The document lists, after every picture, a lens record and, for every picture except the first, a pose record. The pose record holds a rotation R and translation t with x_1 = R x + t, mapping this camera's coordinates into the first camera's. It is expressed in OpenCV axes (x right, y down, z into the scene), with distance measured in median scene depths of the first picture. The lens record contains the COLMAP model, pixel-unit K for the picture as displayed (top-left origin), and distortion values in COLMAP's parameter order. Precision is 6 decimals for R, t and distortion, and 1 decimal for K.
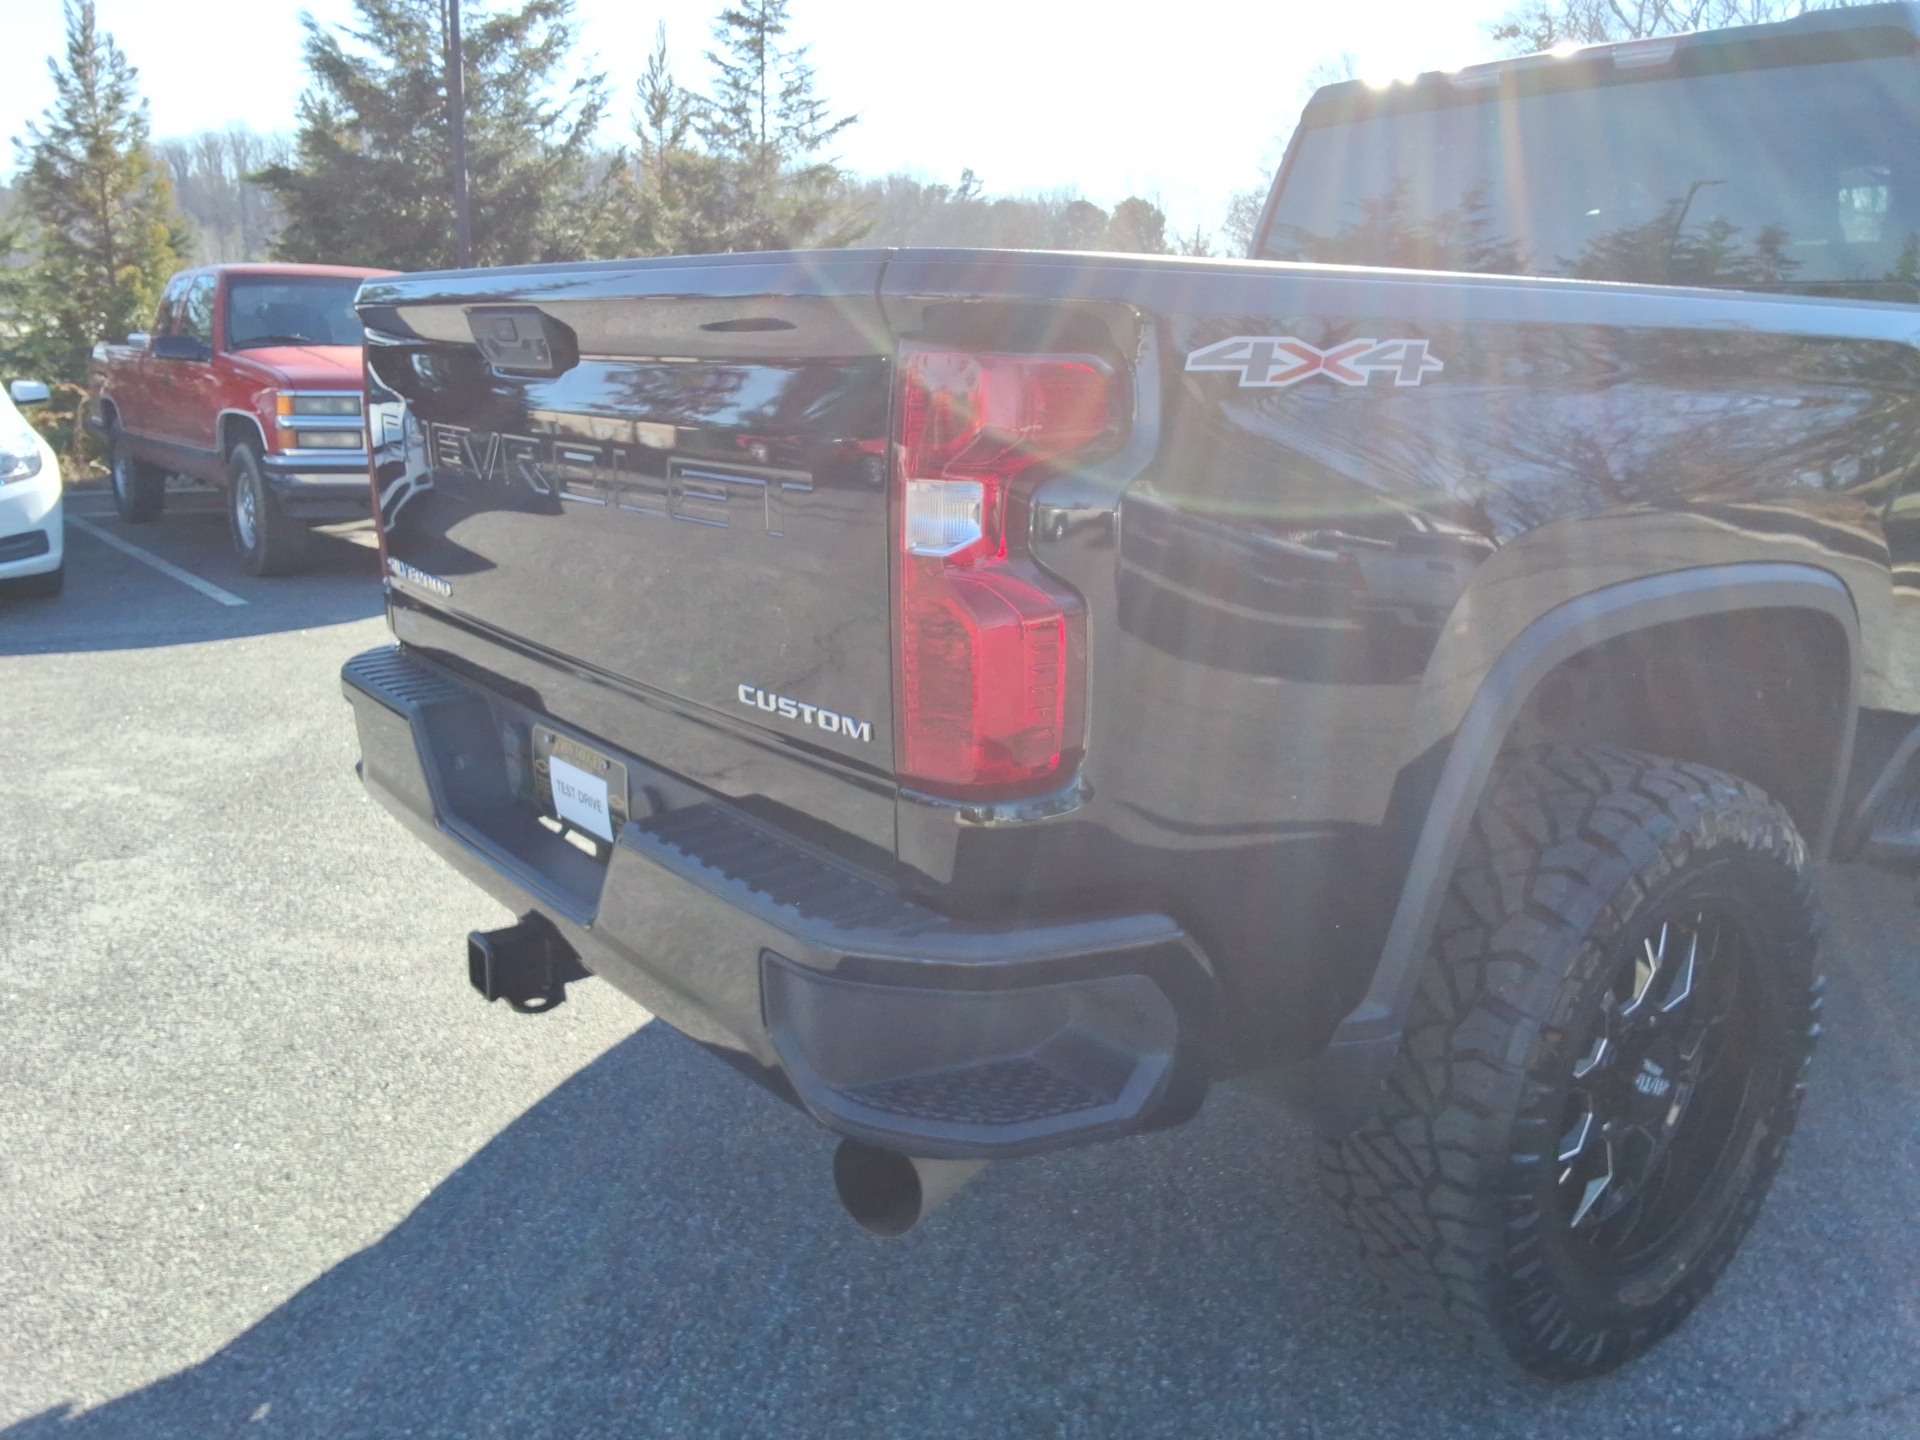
lens RADIAL K [[1536.3, 0, 964.1], [0, 1536.3, 722.6], [0, 0, 1]] dist [0.095109, -0.159804]
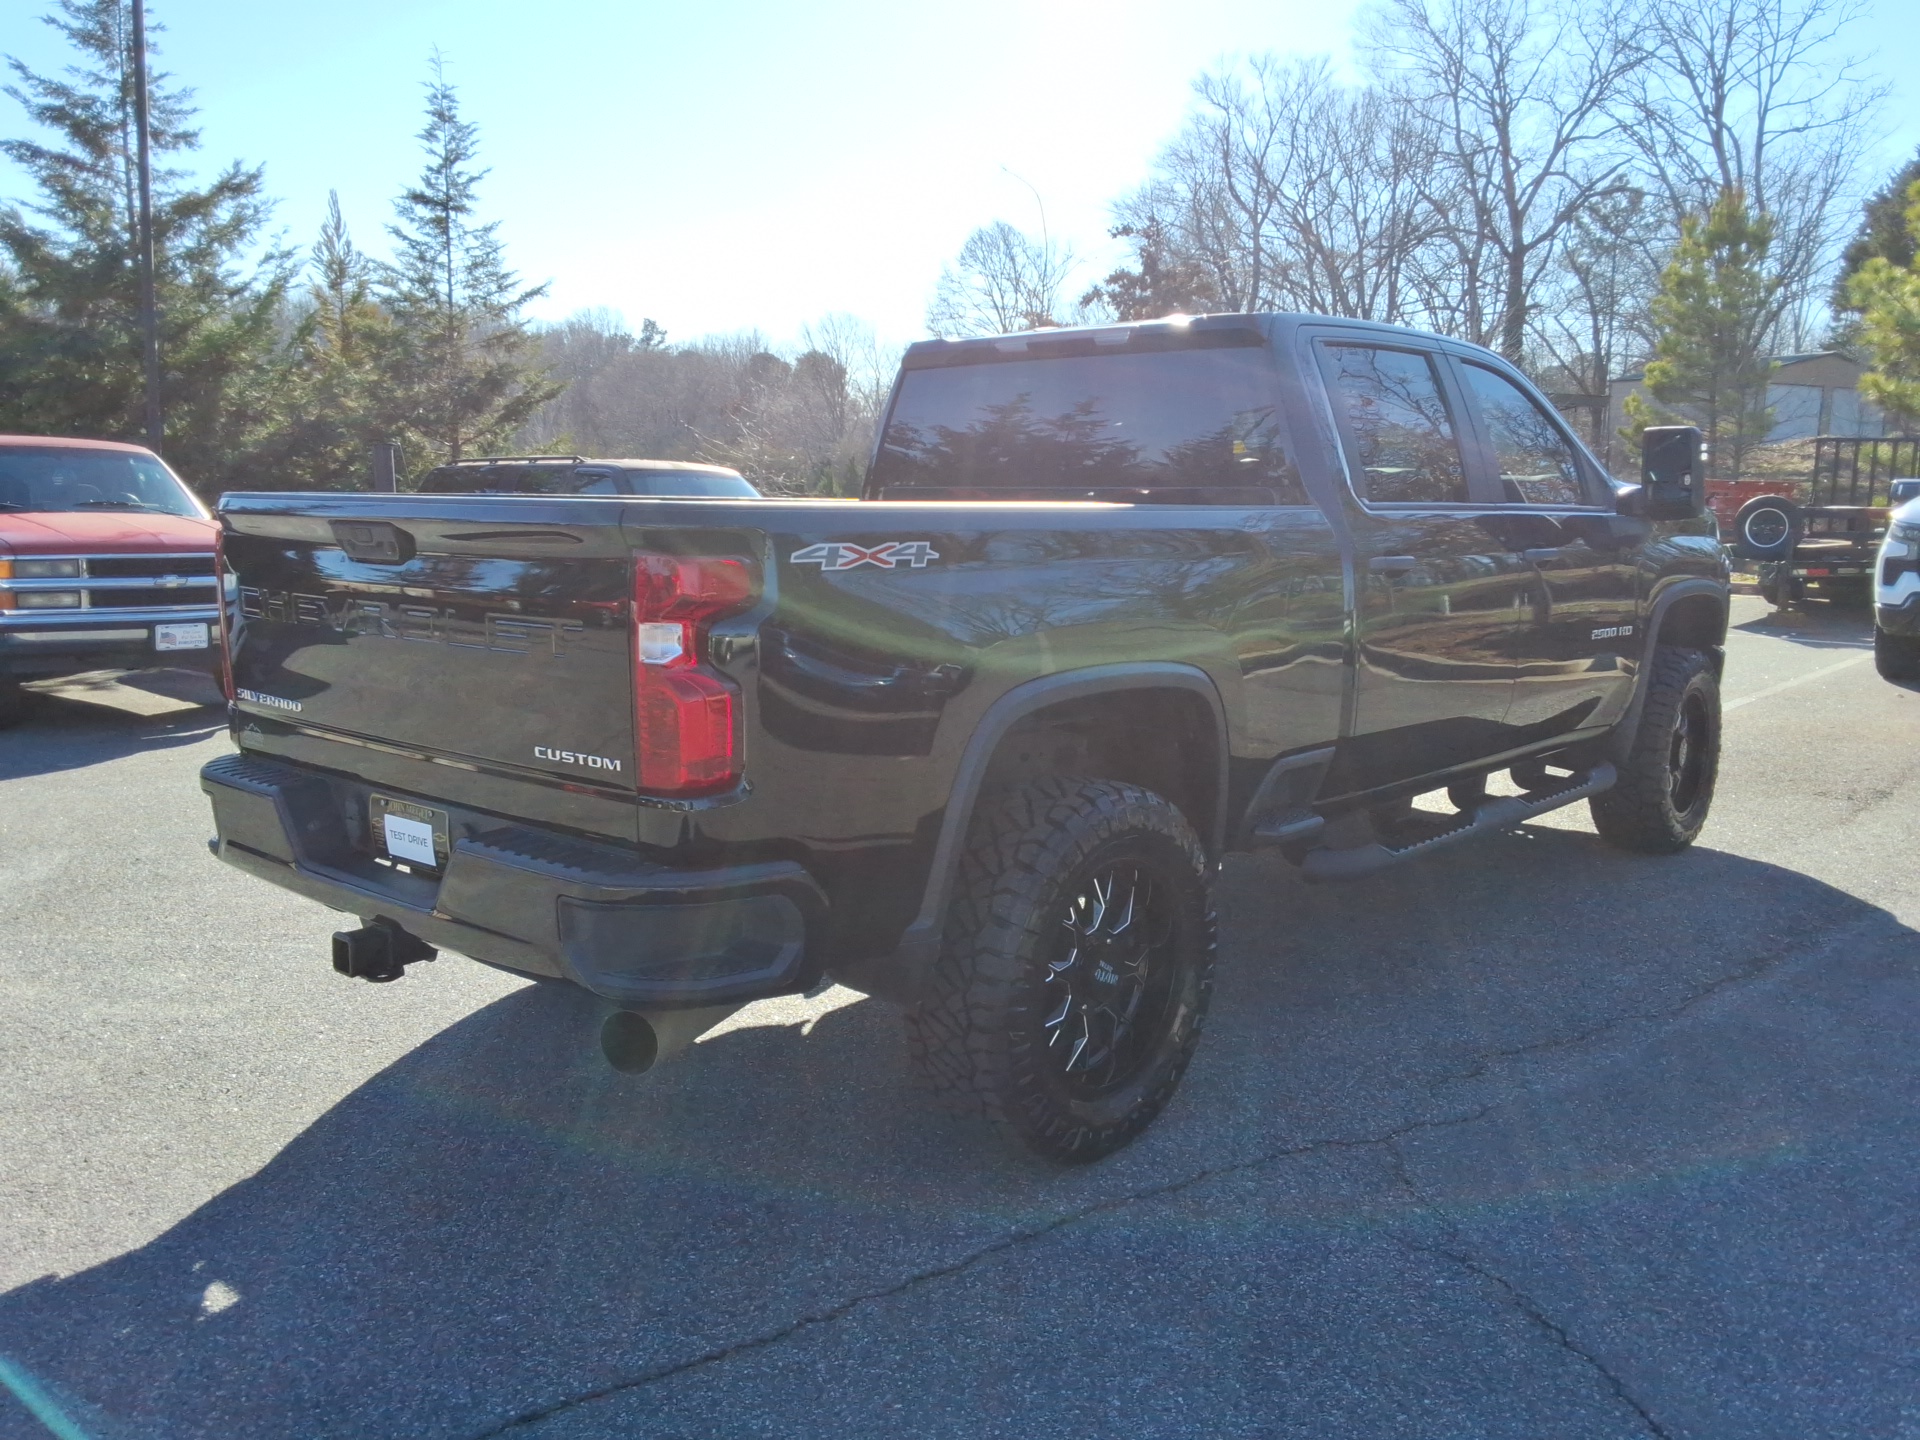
lens RADIAL K [[1572.7, 0, 996.1], [0, 1572.7, 686.4], [0, 0, 1]] dist [0.096746, -0.170199]
pose [[0.977378, -0.031207, 0.209185, -0.008903], [0.054593, 0.992762, -0.106973, 0.070600], [-0.204332, 0.115973, 0.972008, -0.451675]]
